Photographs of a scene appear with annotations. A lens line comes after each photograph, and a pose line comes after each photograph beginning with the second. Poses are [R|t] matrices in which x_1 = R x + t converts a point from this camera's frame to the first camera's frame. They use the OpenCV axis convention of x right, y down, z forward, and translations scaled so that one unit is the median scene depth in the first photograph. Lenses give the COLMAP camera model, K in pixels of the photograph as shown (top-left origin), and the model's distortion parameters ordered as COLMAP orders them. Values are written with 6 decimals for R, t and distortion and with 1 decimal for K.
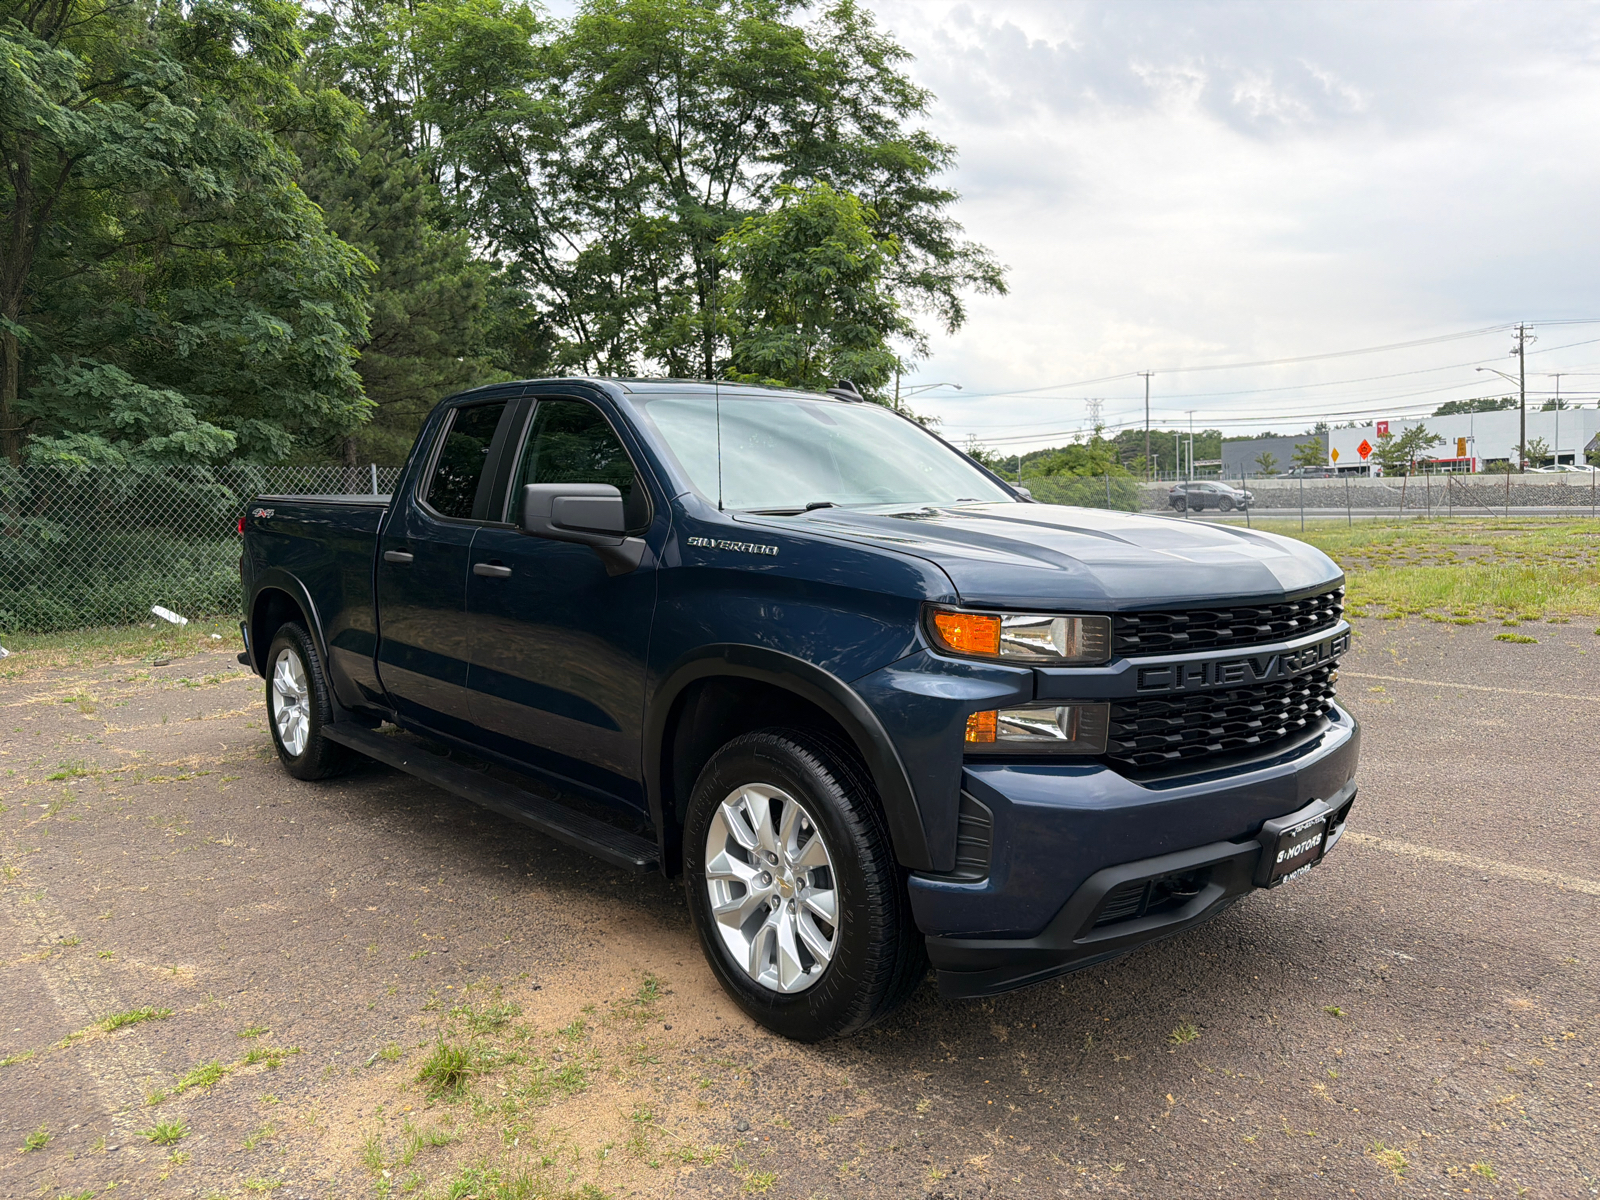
lens RADIAL K [[1190.9, 0, 790.8], [0, 1190.9, 625.1], [0, 0, 1]] dist [0.076099, -0.107509]
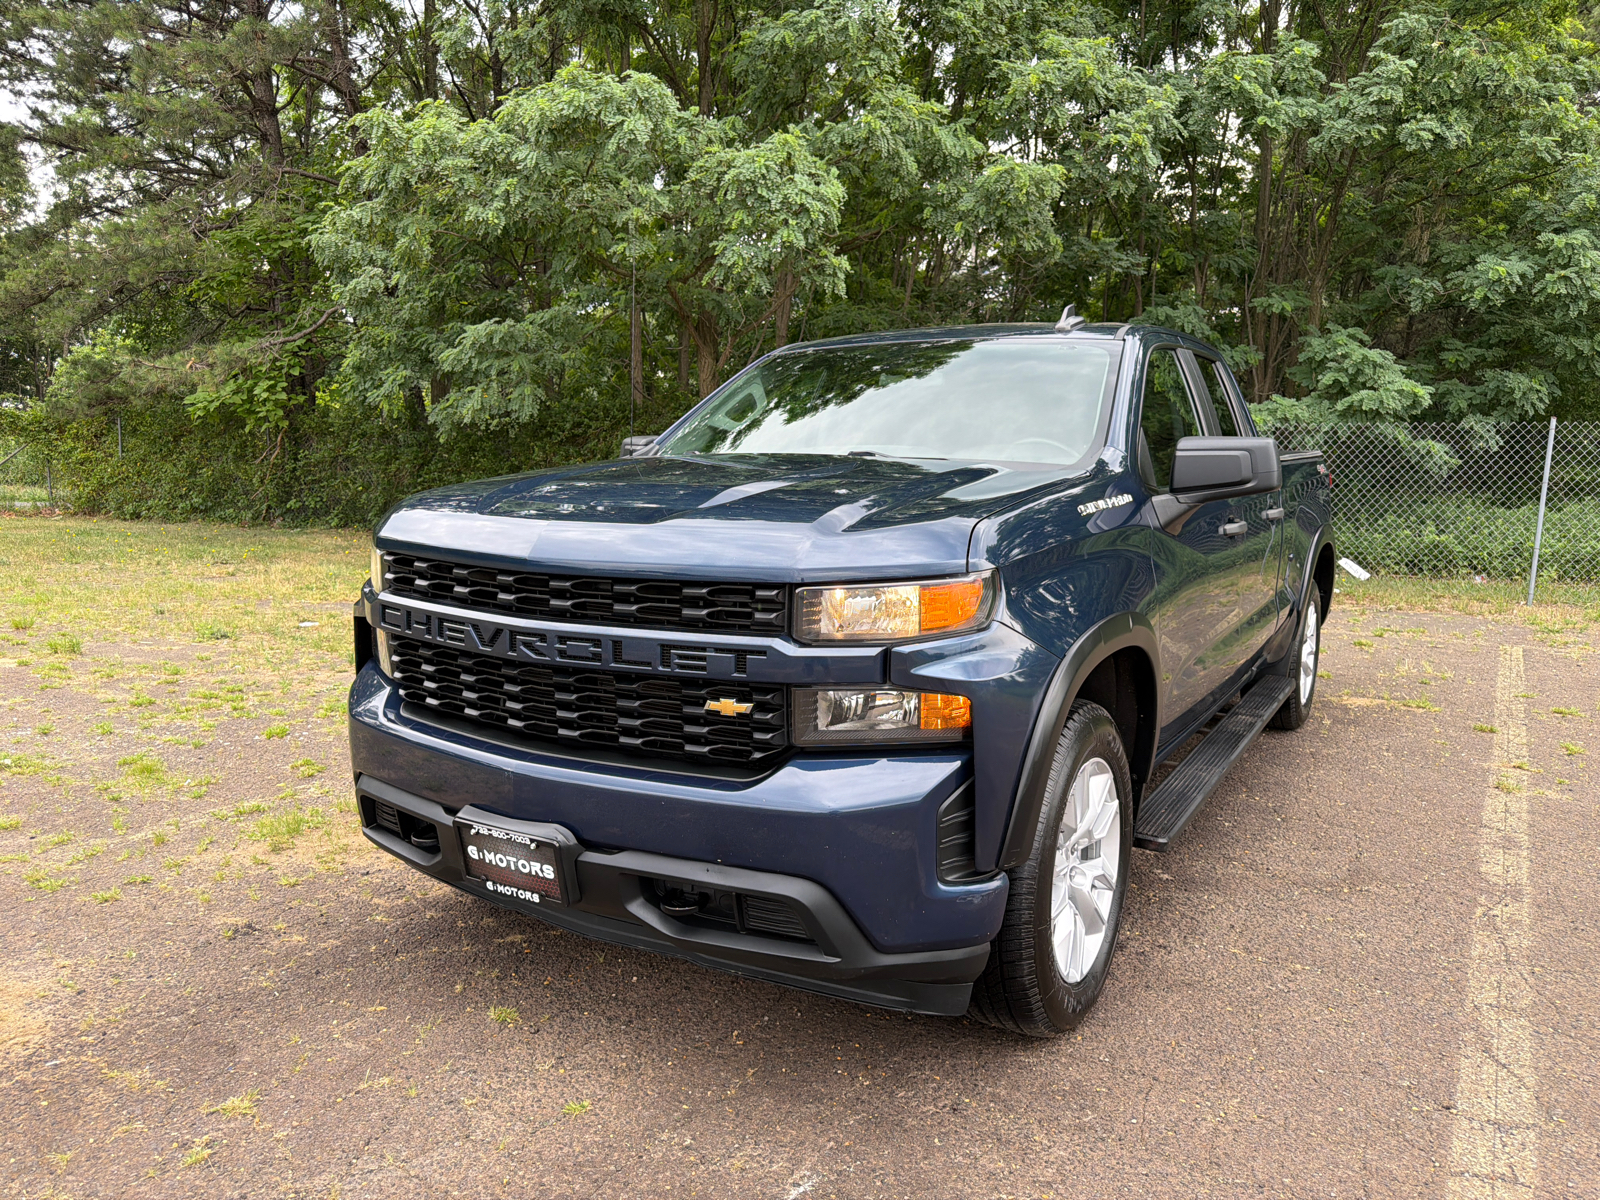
lens RADIAL K [[1185.9, 0, 810.1], [0, 1185.9, 622.0], [0, 0, 1]] dist [0.057849, -0.104359]
pose [[0.245463, 0.145362, -0.958445, 0.280976], [-0.115889, 0.986003, 0.119862, -0.023821], [0.962454, 0.081652, 0.258874, 0.217521]]
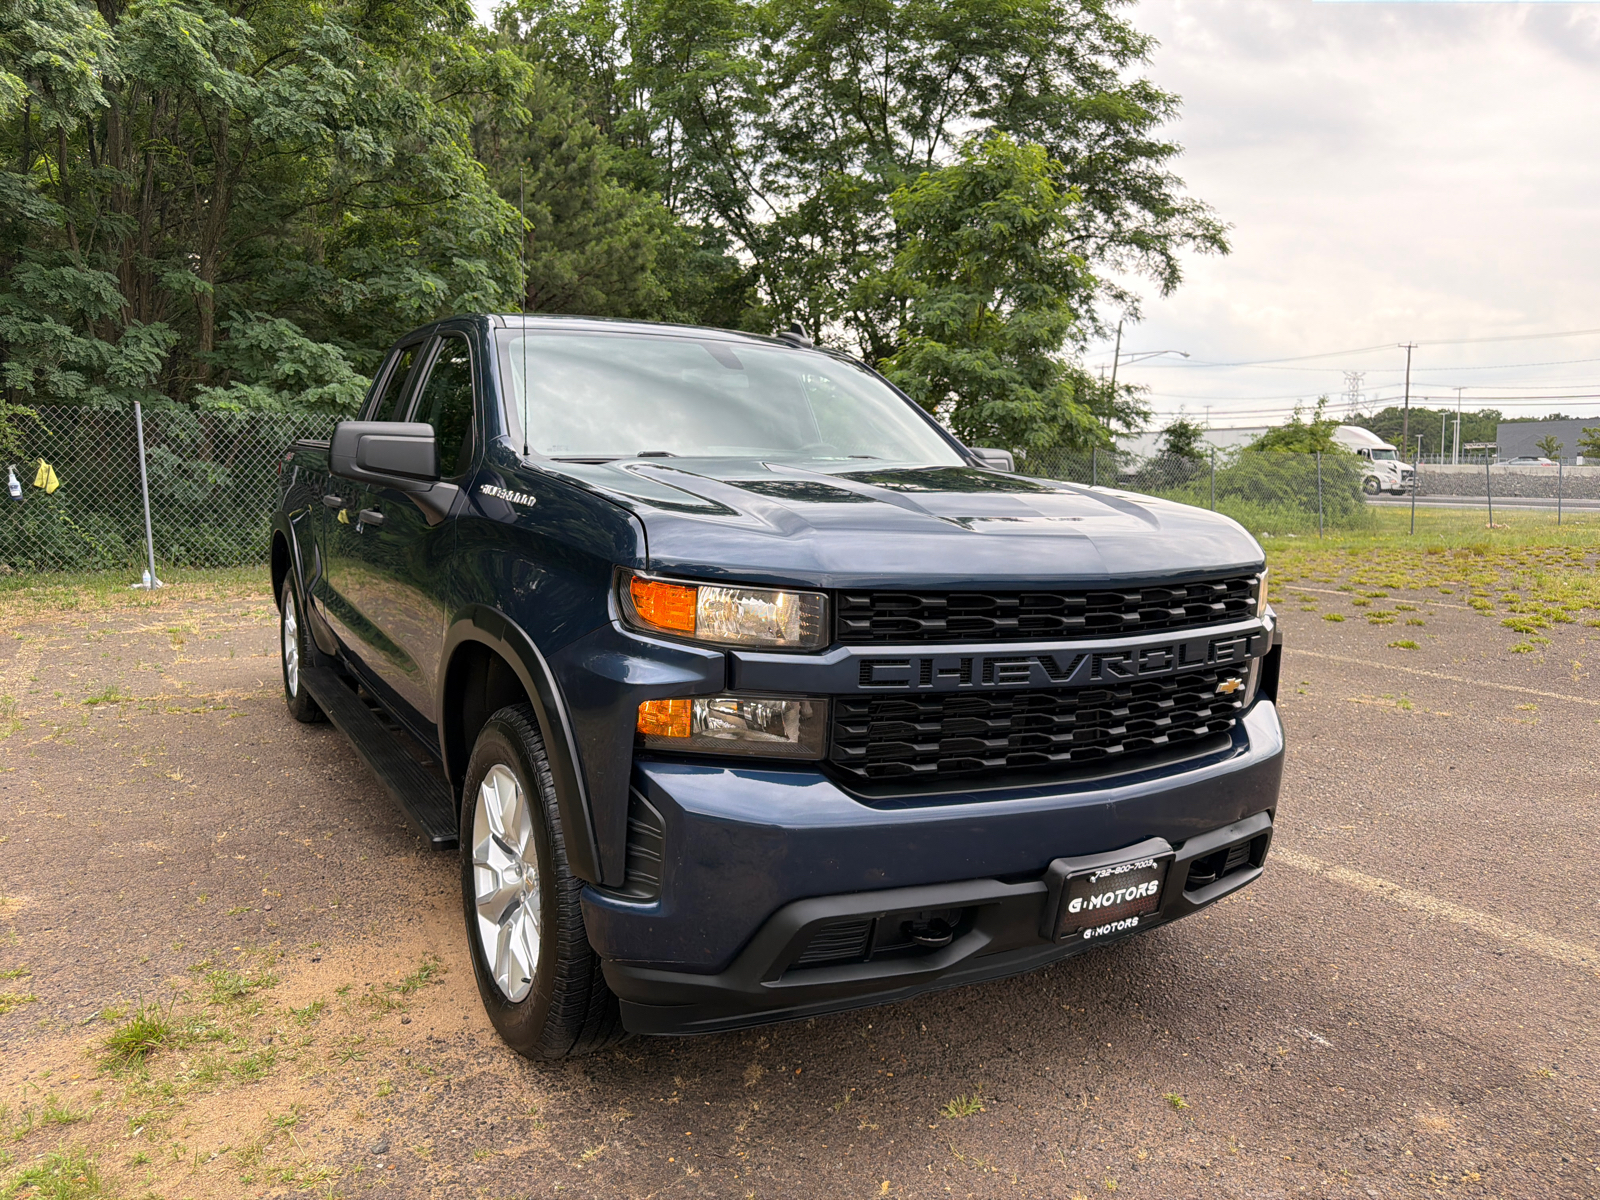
lens RADIAL K [[1185.9, 0, 810.1], [0, 1185.9, 622.0], [0, 0, 1]] dist [0.057849, -0.104359]
pose [[0.979533, 0.056095, -0.193307, 0.082459], [-0.051791, 0.998286, 0.027252, -0.001858], [0.194504, -0.016683, 0.980760, 0.041427]]
